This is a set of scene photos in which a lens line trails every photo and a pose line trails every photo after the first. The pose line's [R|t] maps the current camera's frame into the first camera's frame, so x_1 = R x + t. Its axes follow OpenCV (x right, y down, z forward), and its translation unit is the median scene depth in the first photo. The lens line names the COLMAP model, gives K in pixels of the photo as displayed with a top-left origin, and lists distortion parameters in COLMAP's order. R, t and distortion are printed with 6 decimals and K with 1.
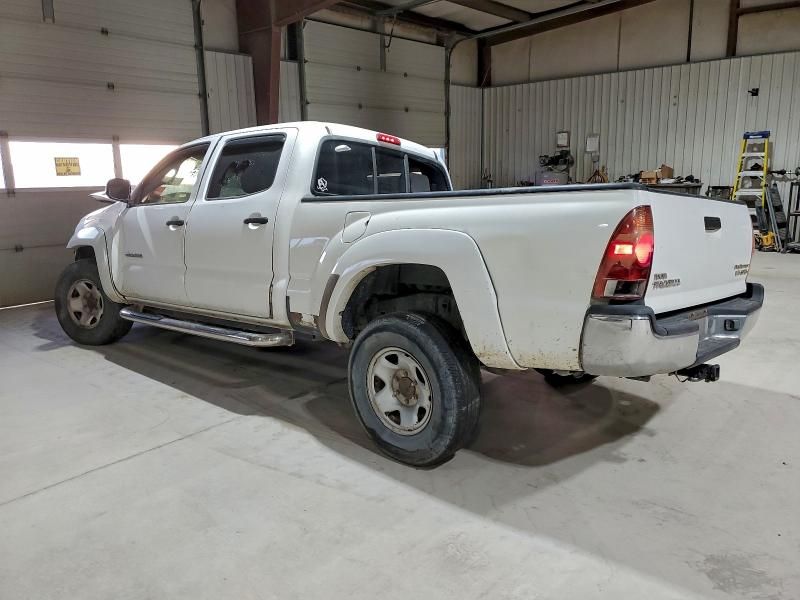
lens RADIAL K [[626.9, 0, 402.8], [0, 626.9, 297.6], [0, 0, 1]] dist [0.009217, 0.019510]
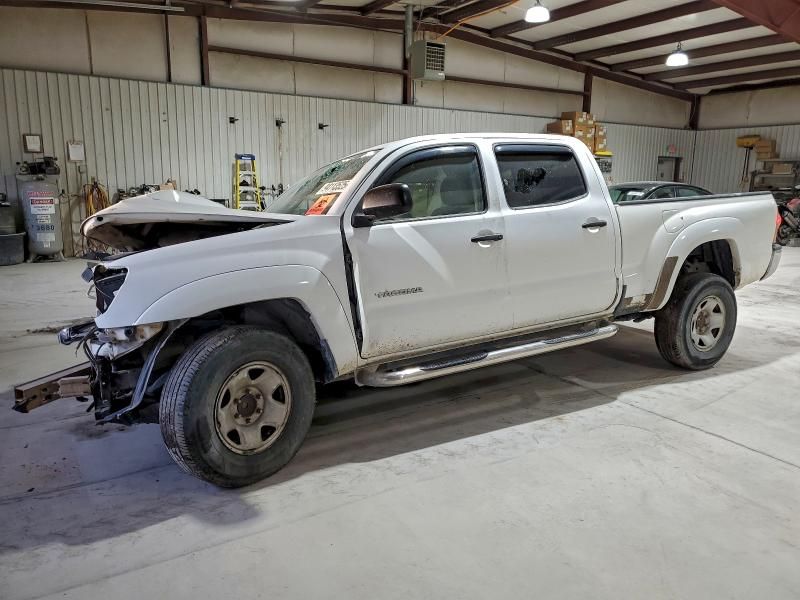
lens RADIAL K [[626.9, 0, 399.6], [0, 626.9, 305.0], [0, 0, 1]] dist [0.009217, 0.019510]
pose [[0.297226, -0.161360, 0.941074, -1.104848], [0.174223, 0.978235, 0.112706, -0.134258], [-0.938777, 0.130457, 0.318870, 0.786402]]
